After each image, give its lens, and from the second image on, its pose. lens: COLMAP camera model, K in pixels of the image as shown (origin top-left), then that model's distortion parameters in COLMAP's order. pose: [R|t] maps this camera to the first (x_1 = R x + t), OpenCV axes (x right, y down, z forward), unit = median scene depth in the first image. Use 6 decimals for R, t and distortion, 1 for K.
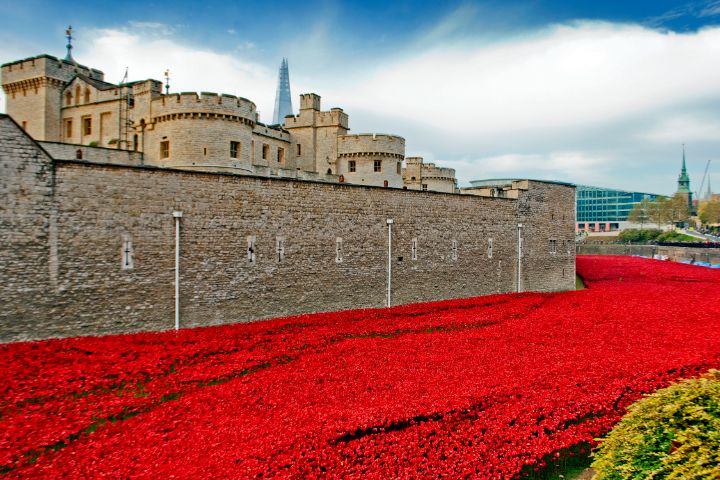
lens RADIAL K [[628.5, 0, 360.0], [0, 628.5, 240.0], [0, 0, 1]] dist [-0.092372, 0.000283]
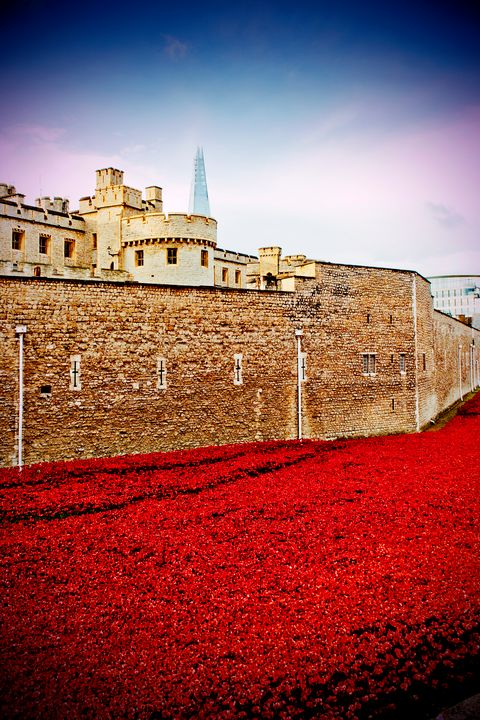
lens RADIAL K [[722.0, 0, 190.5], [0, 722.0, 306.1], [0, 0, 1]] dist [-0.091412, 0.000982]
pose [[0.986044, -0.023958, -0.164754, 0.245949], [0.012529, 0.997464, -0.070061, -0.000393], [0.166015, 0.067019, 0.983843, 0.232334]]
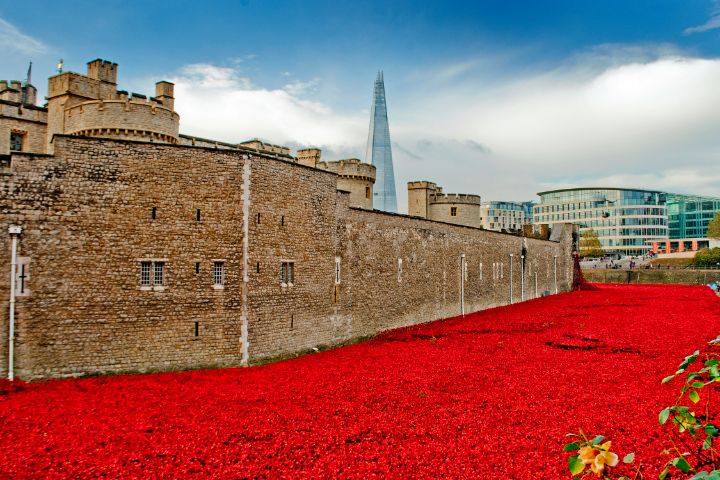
lens RADIAL K [[651.8, 0, 376.7], [0, 651.8, 229.2], [0, 0, 1]] dist [-0.087555, 0.022020]
pose [[0.980683, -0.014562, -0.195059, 0.563011], [0.003508, 0.998374, -0.056898, 0.003828], [0.195570, 0.055114, 0.979140, 0.537466]]
